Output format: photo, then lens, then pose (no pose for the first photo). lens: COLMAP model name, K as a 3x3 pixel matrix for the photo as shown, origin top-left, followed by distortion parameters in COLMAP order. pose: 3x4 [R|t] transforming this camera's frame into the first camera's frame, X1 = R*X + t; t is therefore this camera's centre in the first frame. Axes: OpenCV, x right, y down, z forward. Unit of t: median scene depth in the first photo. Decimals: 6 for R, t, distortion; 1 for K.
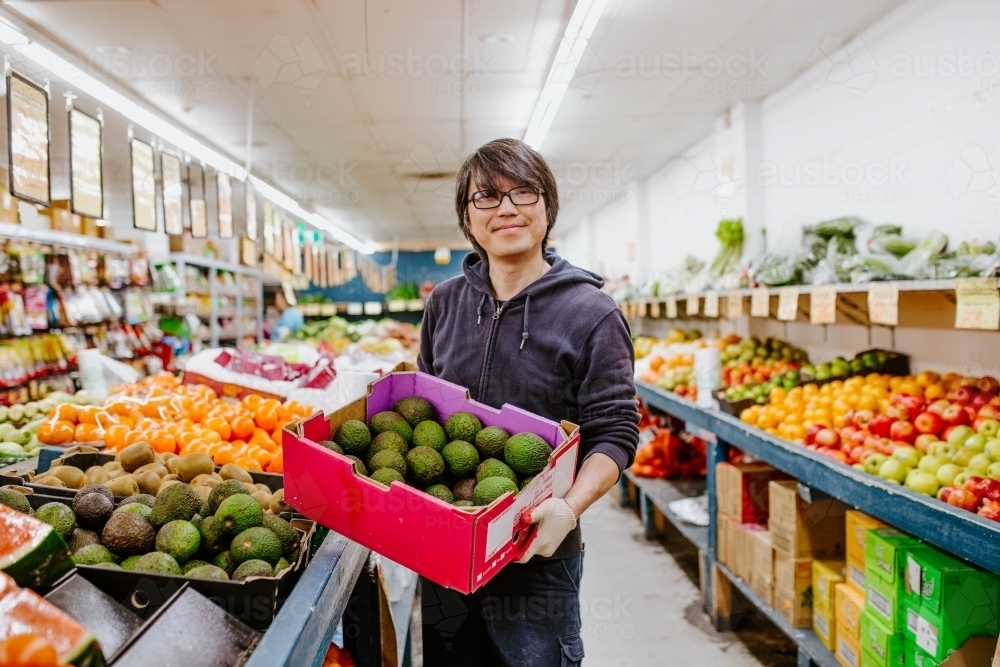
lens RADIAL K [[973.0, 0, 500.0], [0, 973.0, 333.5], [0, 0, 1]] dist [-0.055618, 0.097900]
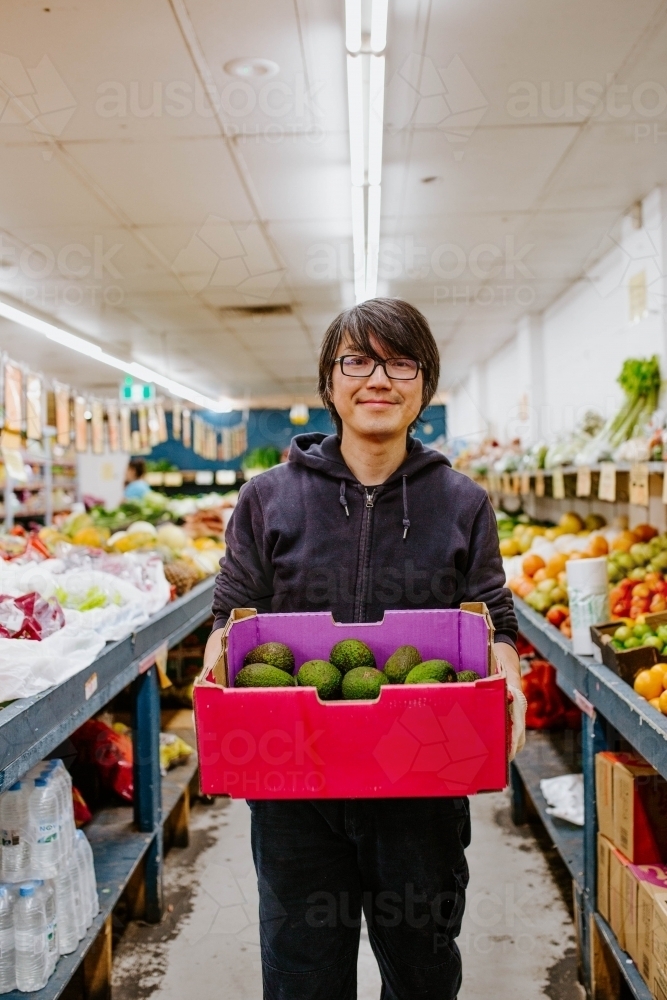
lens RADIAL K [[1066.5, 0, 333.5], [0, 1066.5, 500.0], [0, 0, 1]] dist [-0.052930, 0.017615]
pose [[0.997256, 0.004907, -0.073867, 0.114627], [-0.005011, 0.999987, -0.001229, -0.022757], [0.073860, 0.001596, 0.997267, 0.349788]]
